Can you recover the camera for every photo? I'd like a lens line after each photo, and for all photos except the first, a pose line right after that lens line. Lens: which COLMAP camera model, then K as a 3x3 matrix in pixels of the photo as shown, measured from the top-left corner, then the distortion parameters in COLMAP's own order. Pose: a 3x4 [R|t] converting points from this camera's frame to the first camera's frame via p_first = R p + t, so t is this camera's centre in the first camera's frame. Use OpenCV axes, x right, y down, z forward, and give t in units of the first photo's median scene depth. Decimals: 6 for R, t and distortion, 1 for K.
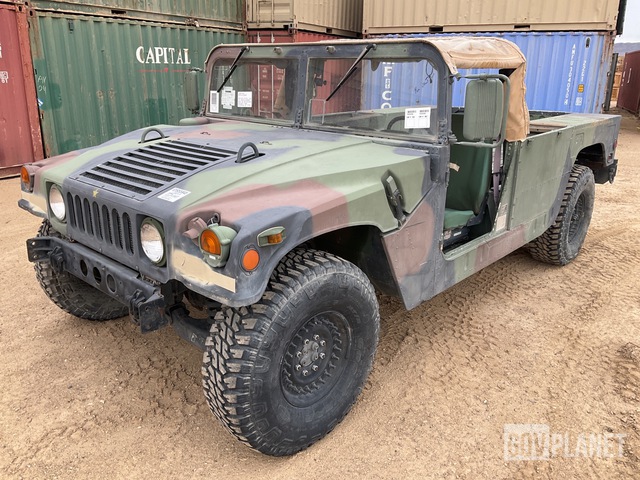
lens RADIAL K [[560.2, 0, 320.6], [0, 560.2, 241.2], [0, 0, 1]] dist [0.034333, -0.020667]
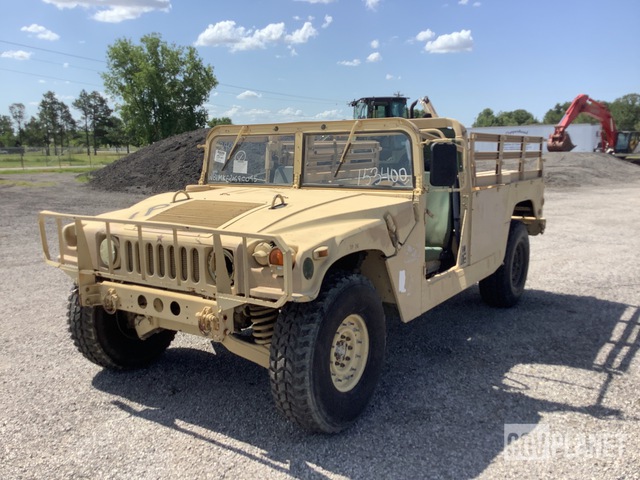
lens RADIAL K [[583.8, 0, 321.1], [0, 583.8, 236.3], [0, 0, 1]] dist [0.018187, 0.000000]
pose [[0.992156, -0.042878, 0.117424, -0.192203], [0.060394, 0.986850, -0.149931, 0.127706], [-0.109451, 0.155846, 0.981699, -0.322292]]
